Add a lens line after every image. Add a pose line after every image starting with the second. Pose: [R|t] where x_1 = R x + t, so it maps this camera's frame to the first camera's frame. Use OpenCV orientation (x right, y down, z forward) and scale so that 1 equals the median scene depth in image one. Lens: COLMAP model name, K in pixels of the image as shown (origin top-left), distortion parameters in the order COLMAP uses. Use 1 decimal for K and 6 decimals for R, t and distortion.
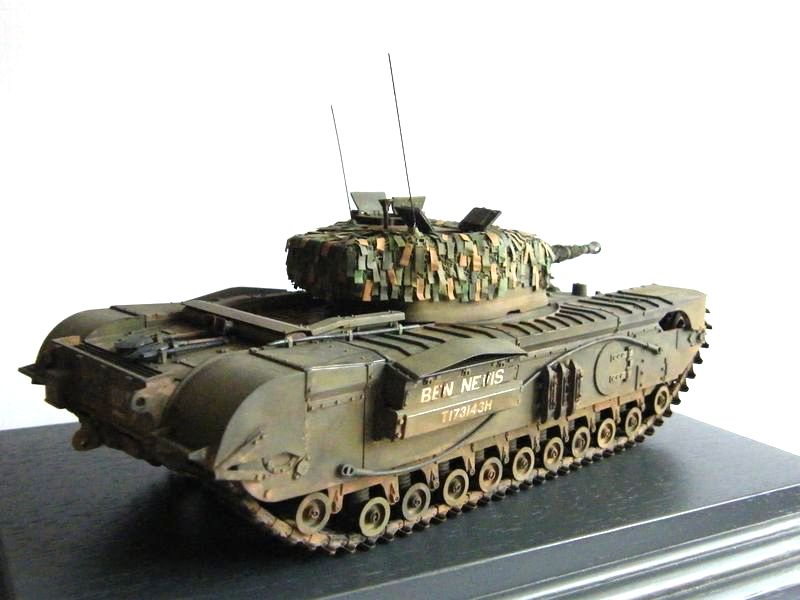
lens RADIAL K [[888.4, 0, 400.0], [0, 888.4, 300.0], [0, 0, 1]] dist [-0.082477, 0.004085]
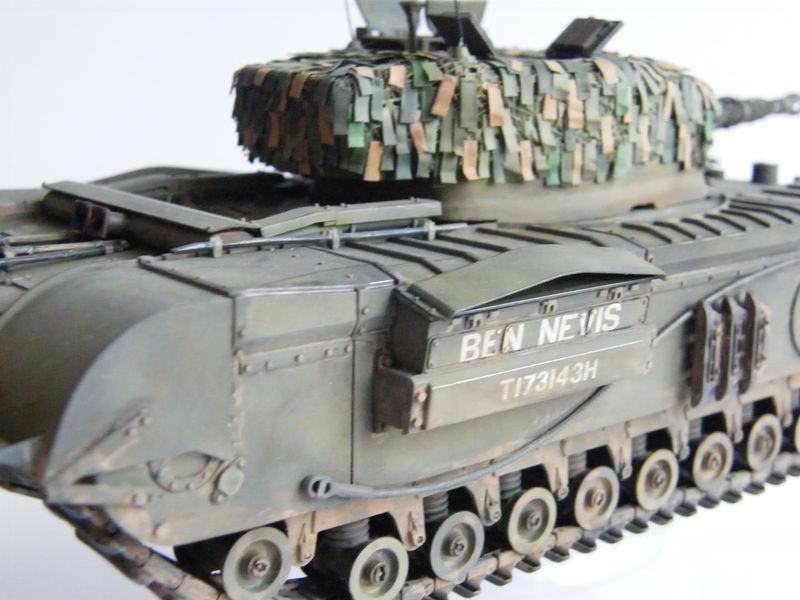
lens RADIAL K [[1315.6, 0, 400.0], [0, 1315.6, 300.0], [0, 0, 1]] dist [0.023618, 0.021453]
pose [[0.997972, 0.006570, -0.063309, 0.032460], [-0.003338, 0.998692, 0.051029, 0.033902], [0.063561, -0.050715, 0.996689, 0.188287]]
